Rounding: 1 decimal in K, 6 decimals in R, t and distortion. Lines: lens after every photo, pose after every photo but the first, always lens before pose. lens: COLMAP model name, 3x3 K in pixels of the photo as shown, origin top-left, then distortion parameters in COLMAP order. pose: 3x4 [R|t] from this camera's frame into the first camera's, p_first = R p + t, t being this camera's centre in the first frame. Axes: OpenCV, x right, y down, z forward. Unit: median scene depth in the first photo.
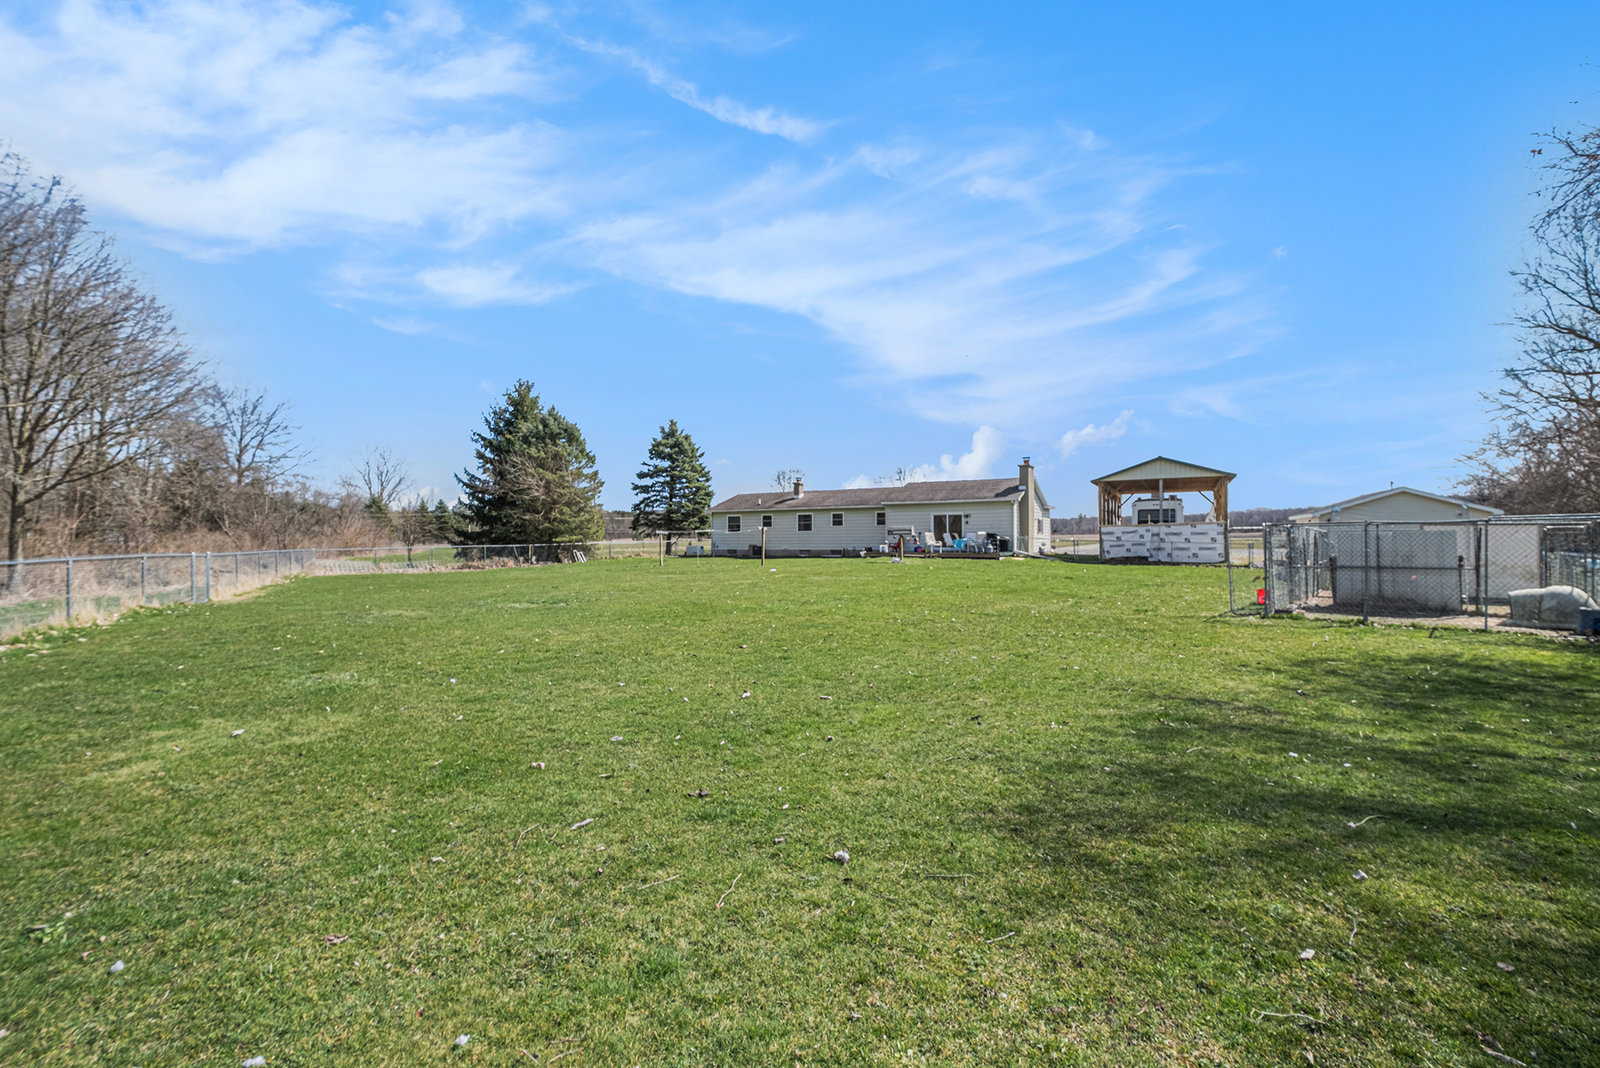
lens RADIAL K [[695.3, 0, 798.9], [0, 695.3, 539.8], [0, 0, 1]] dist [0.000240, -0.000013]
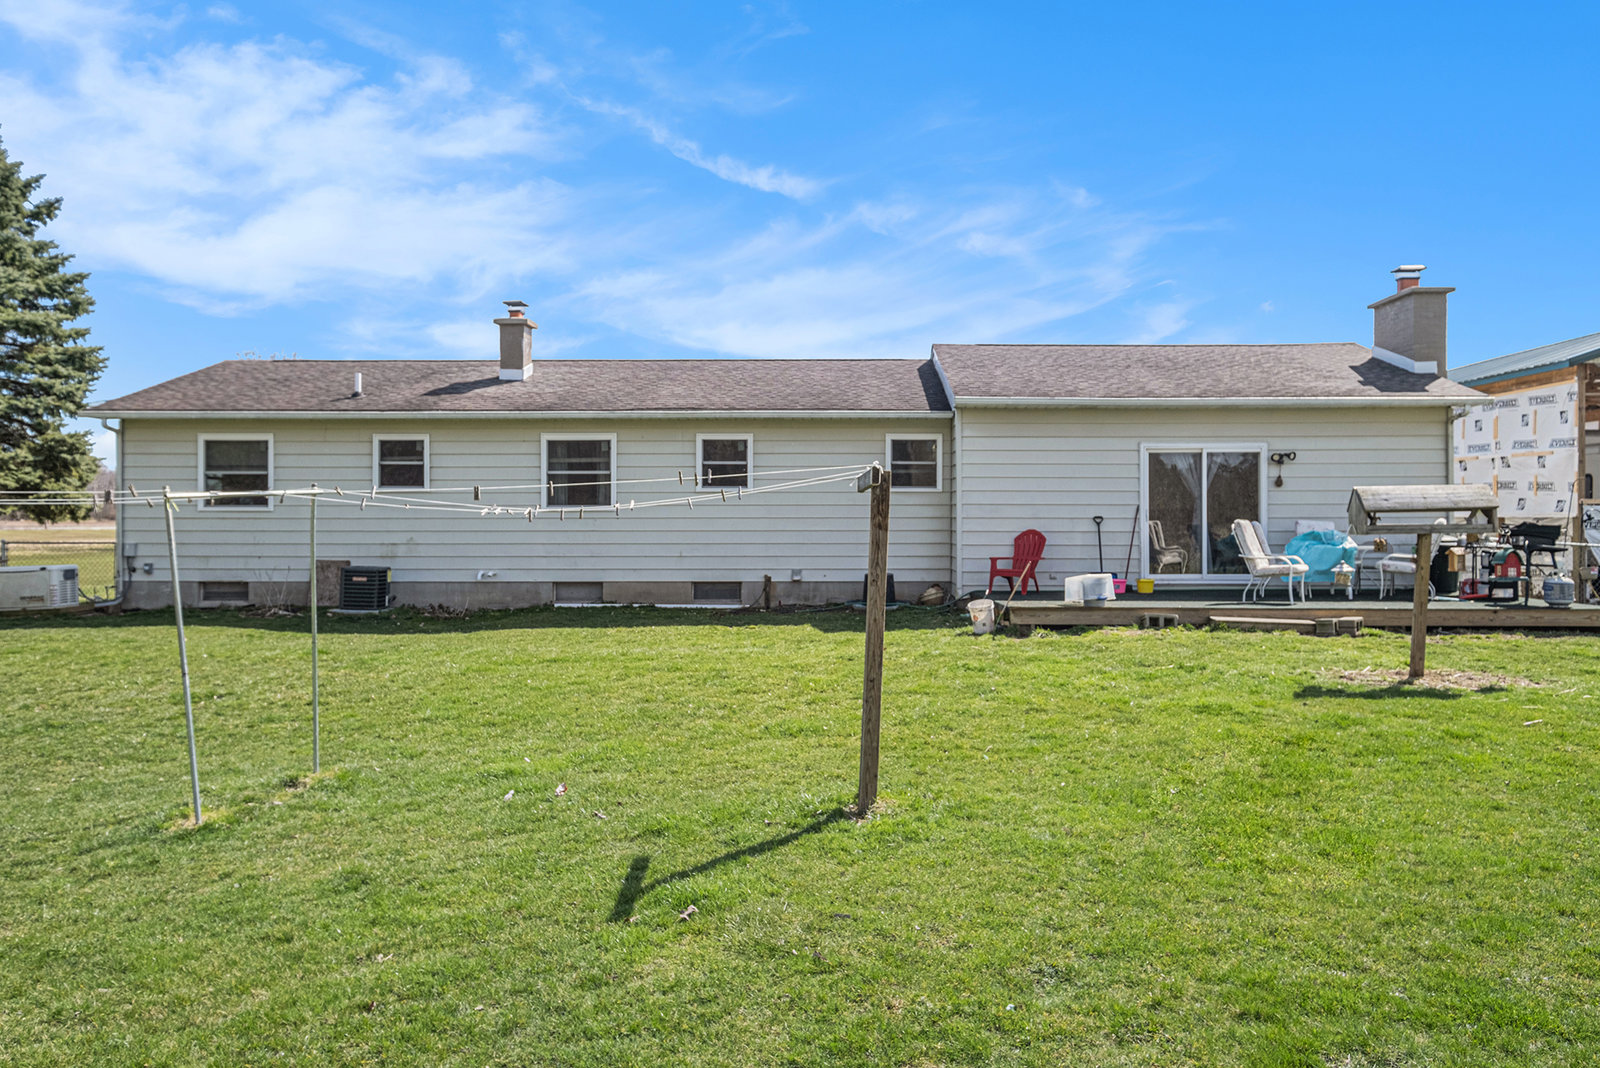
lens RADIAL K [[1061.9, 0, 802.8], [0, 1061.9, 522.1], [0, 0, 1]] dist [0.003533, -0.000489]
pose [[0.875636, 0.007676, 0.482910, -0.101898], [-0.005845, 0.999969, -0.005295, -0.005785], [-0.482936, 0.001814, 0.875654, 0.629433]]
